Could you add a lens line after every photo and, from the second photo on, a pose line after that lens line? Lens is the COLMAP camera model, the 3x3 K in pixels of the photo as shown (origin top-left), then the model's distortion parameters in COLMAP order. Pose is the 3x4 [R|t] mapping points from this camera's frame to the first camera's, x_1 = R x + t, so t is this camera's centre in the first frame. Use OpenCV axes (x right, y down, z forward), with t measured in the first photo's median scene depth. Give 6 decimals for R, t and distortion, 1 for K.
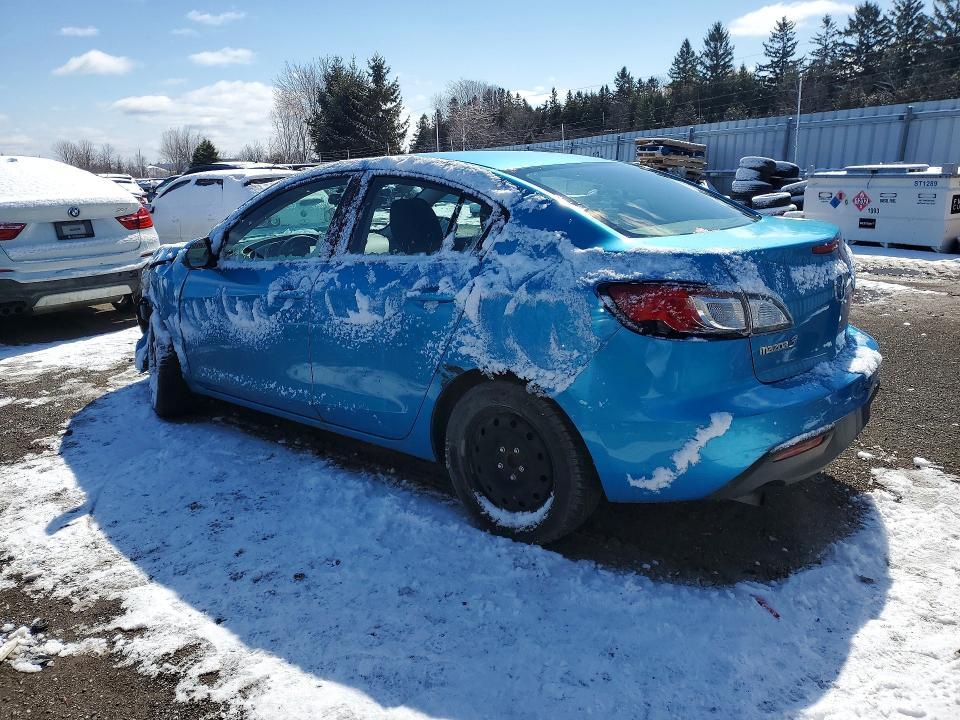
lens RADIAL K [[691.5, 0, 480.0], [0, 691.5, 360.0], [0, 0, 1]] dist [0.025663, -0.001319]
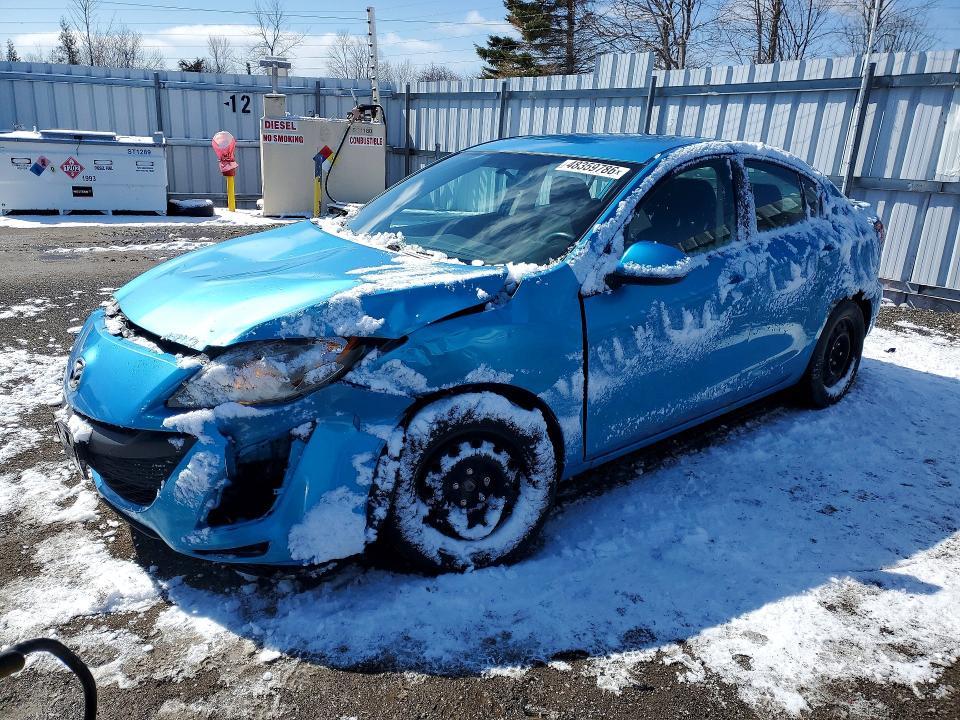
lens RADIAL K [[691.5, 0, 480.0], [0, 691.5, 360.0], [0, 0, 1]] dist [0.025663, -0.001319]
pose [[0.206168, -0.270624, 0.940350, -0.904627], [0.222202, 0.948838, 0.224350, -0.205123], [-0.952954, 0.162694, 0.255753, 0.788456]]
